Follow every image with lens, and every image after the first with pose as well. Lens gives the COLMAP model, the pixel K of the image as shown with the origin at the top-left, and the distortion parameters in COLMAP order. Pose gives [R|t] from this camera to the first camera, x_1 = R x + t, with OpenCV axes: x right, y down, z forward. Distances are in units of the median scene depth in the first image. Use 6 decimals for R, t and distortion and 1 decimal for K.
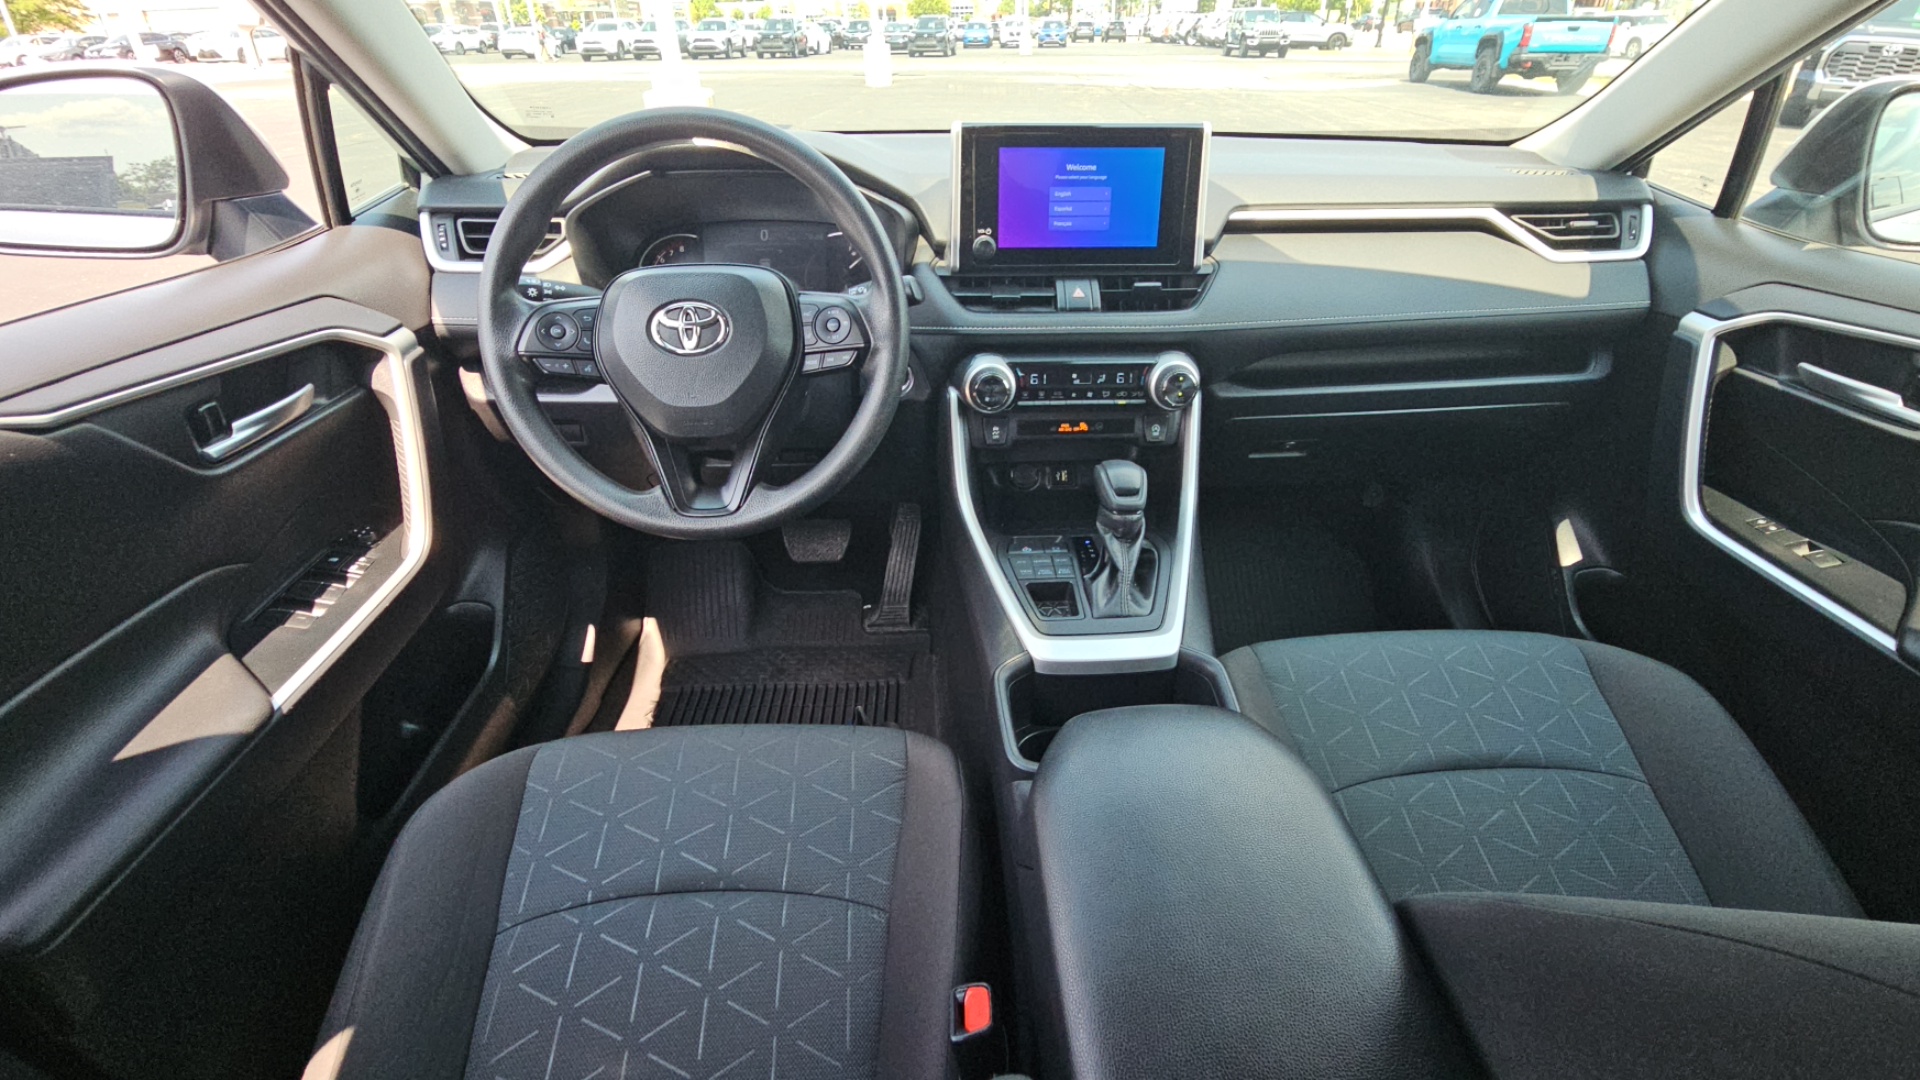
lens RADIAL K [[860.9, 0, 978.1], [0, 860.9, 538.8], [0, 0, 1]] dist [0.011432, -0.008818]
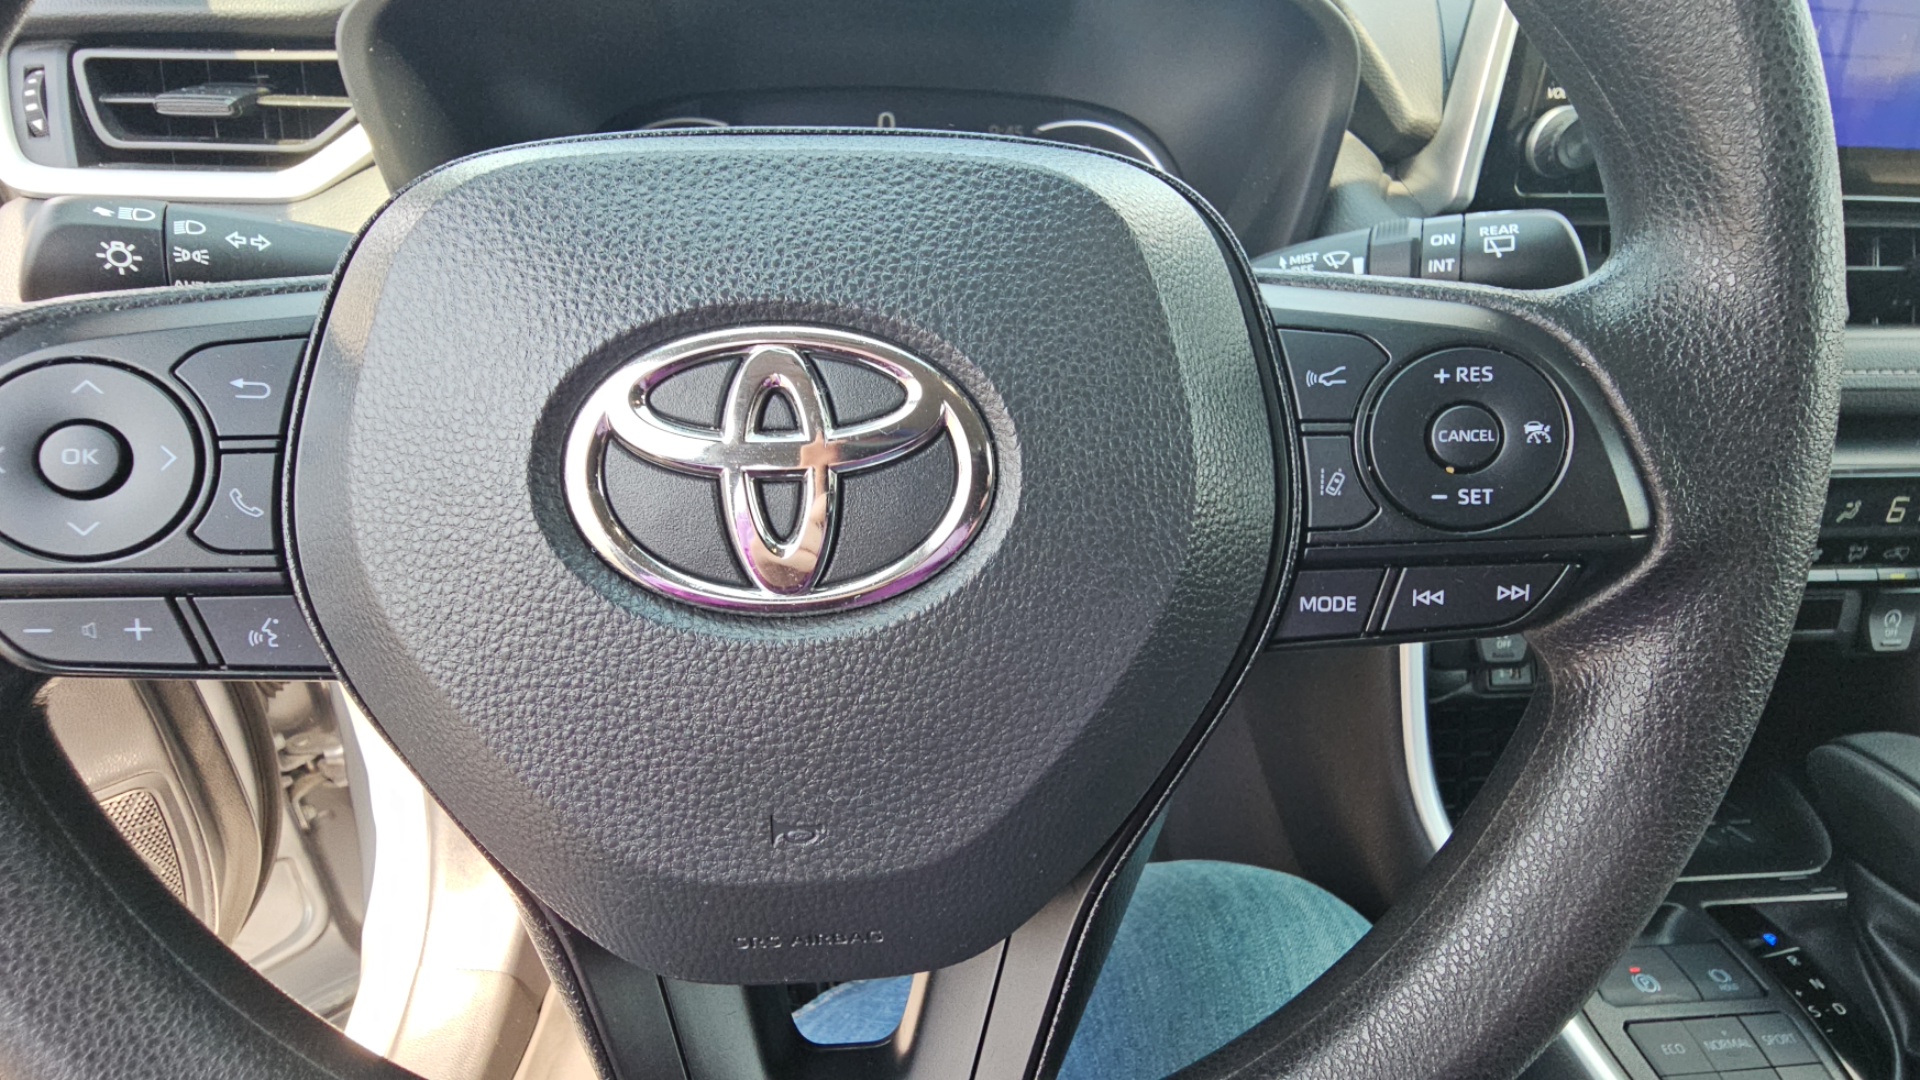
lens RADIAL K [[860.9, 0, 982.0], [0, 860.9, 535.8], [0, 0, 1]] dist [0.011432, -0.008818]
pose [[0.999917, 0.008737, 0.009465, -0.222550], [-0.009020, 0.999500, 0.030315, -0.179341], [-0.009196, -0.030398, 0.999496, 0.623277]]
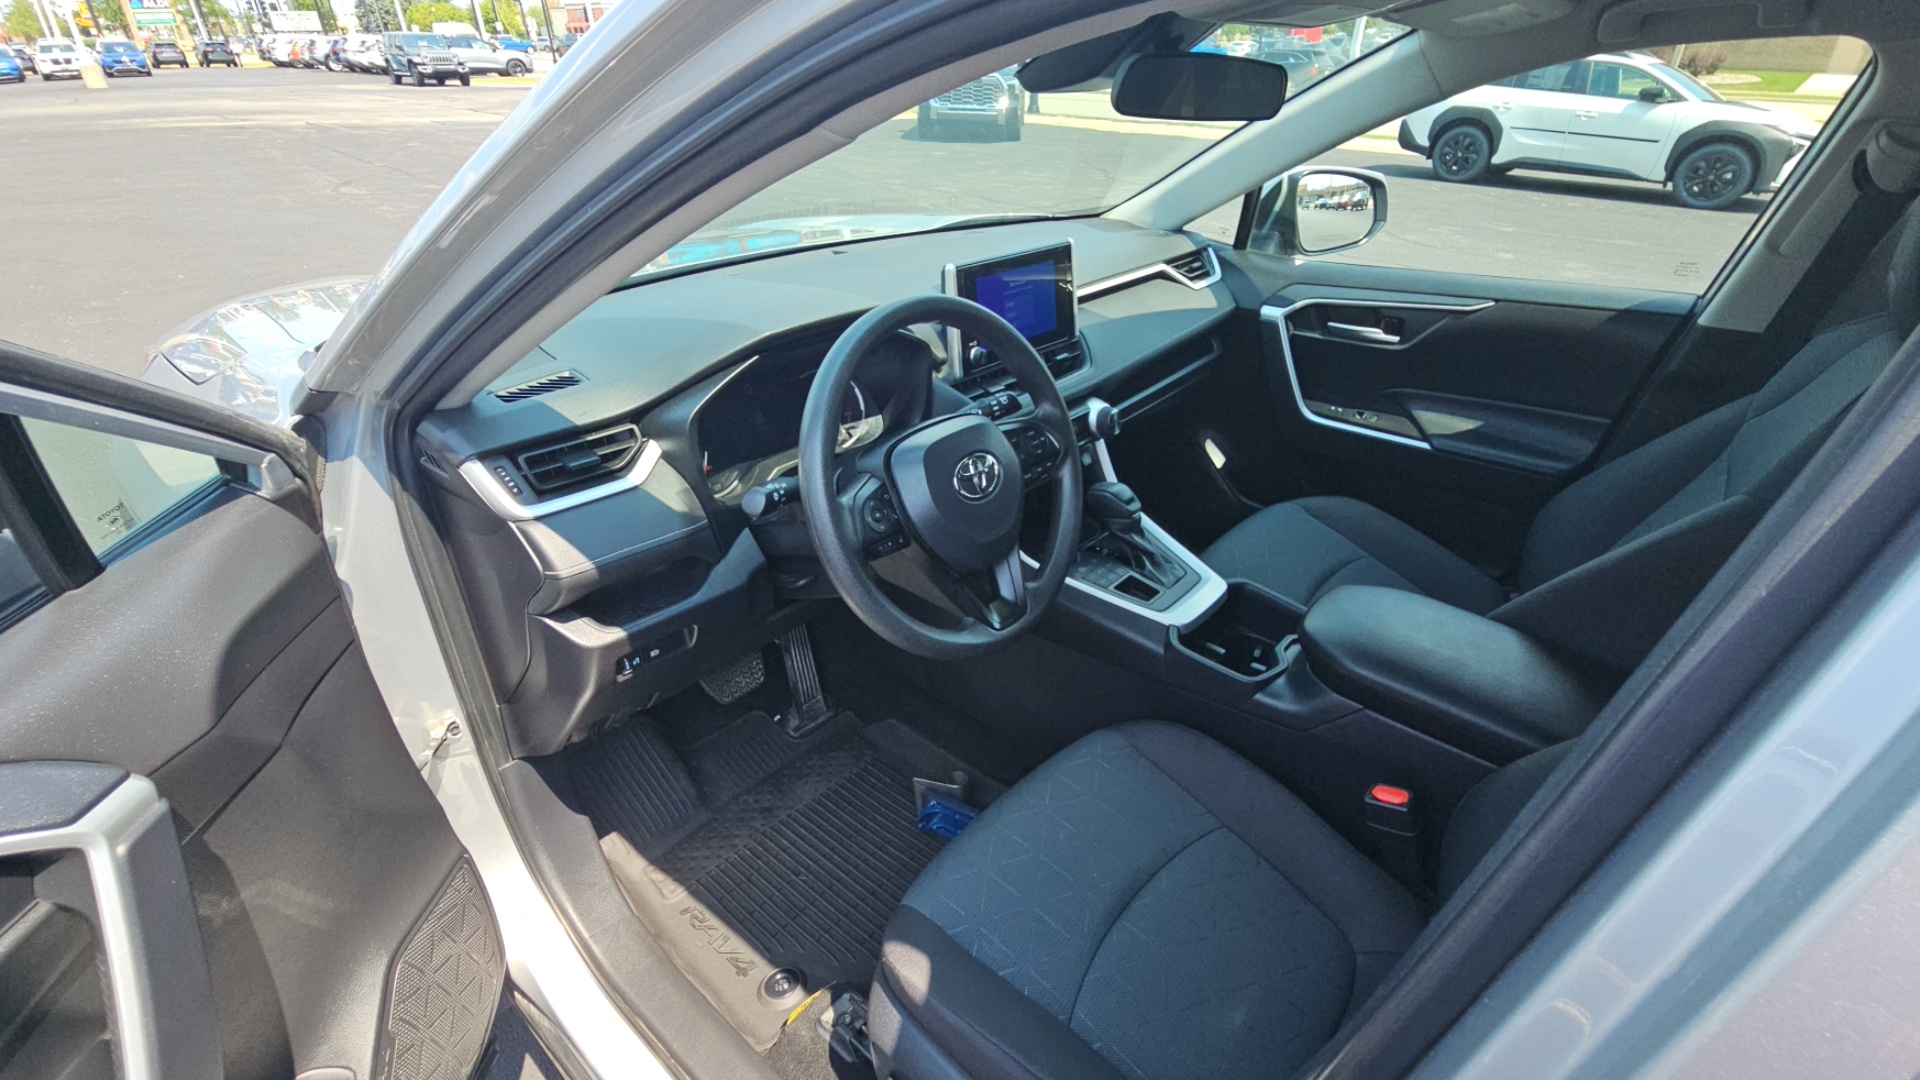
lens RADIAL K [[860.9, 0, 979.8], [0, 860.9, 543.7], [0, 0, 1]] dist [0.011432, -0.008818]
pose [[0.695827, -0.348708, 0.627875, -0.833460], [0.358425, 0.926177, 0.117162, -0.224363], [-0.622379, 0.143521, 0.769445, 0.079199]]
